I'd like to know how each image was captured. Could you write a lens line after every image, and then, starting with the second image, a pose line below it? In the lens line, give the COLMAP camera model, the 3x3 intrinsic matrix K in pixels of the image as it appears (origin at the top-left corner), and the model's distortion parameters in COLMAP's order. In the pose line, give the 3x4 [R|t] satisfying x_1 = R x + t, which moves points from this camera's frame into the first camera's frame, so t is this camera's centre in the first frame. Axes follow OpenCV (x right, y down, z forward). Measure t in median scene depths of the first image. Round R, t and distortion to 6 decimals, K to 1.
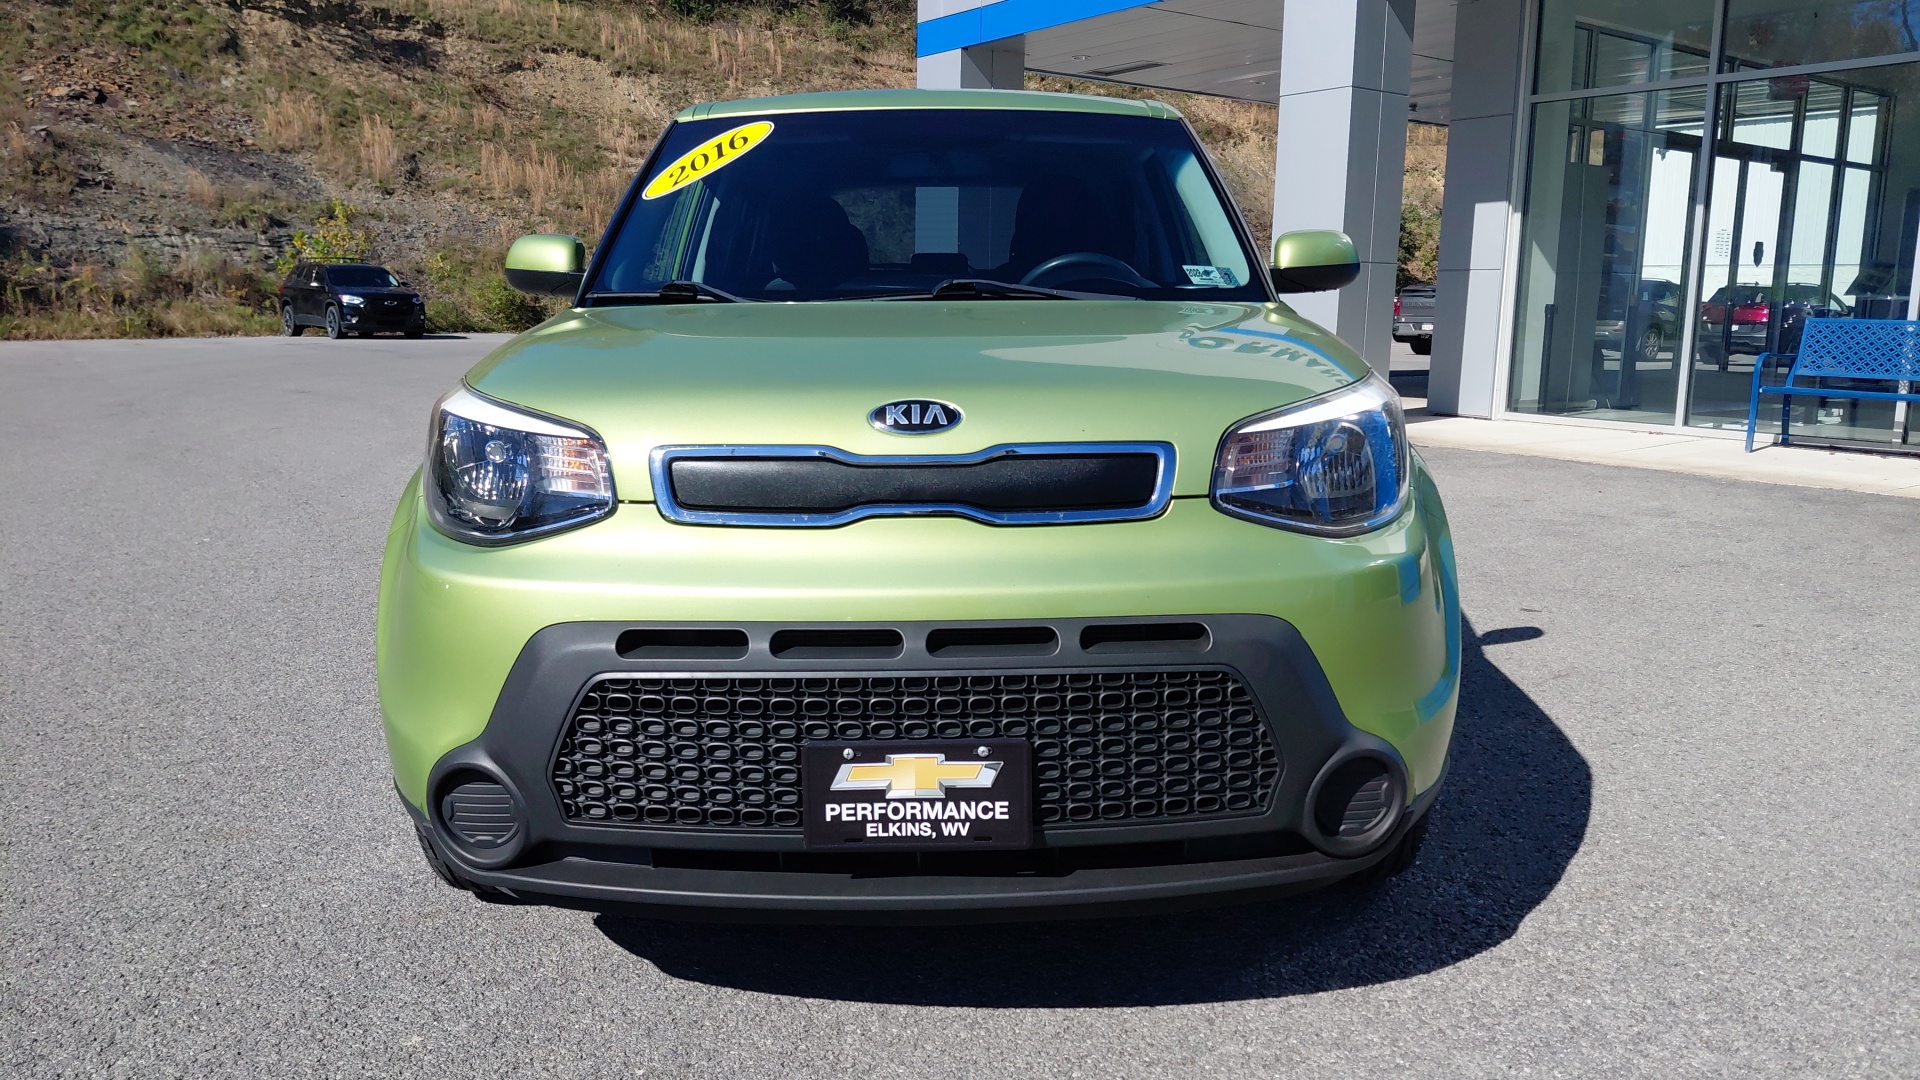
lens RADIAL K [[1455.5, 0, 960.0], [0, 1455.5, 540.0], [0, 0, 1]] dist [-0.007133, -0.006725]
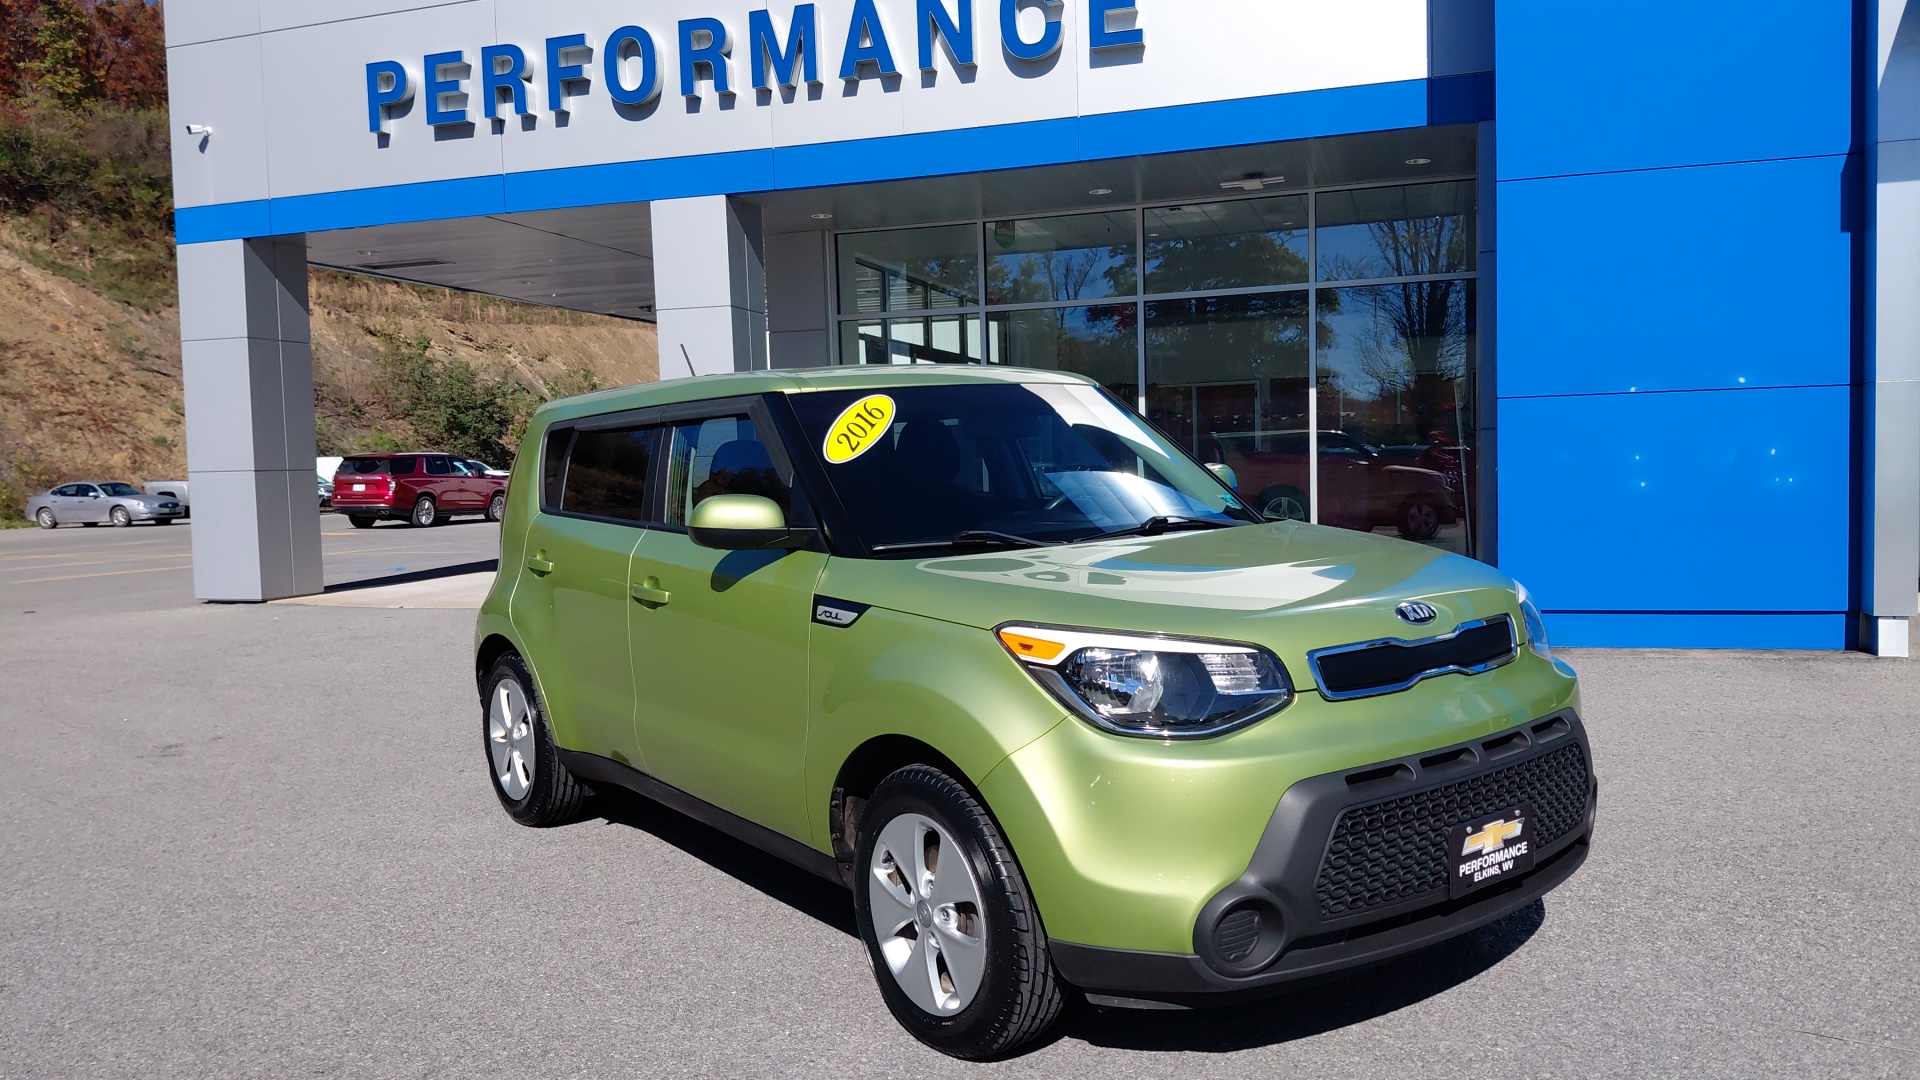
lens RADIAL K [[1410.9, 0, 977.7], [0, 1410.9, 532.4], [0, 0, 1]] dist [0.048974, -0.003830]
pose [[0.794281, -0.067283, 0.603813, -1.353451], [0.137000, 0.988087, -0.070113, -0.133090], [-0.591902, 0.138412, 0.794036, 0.034038]]
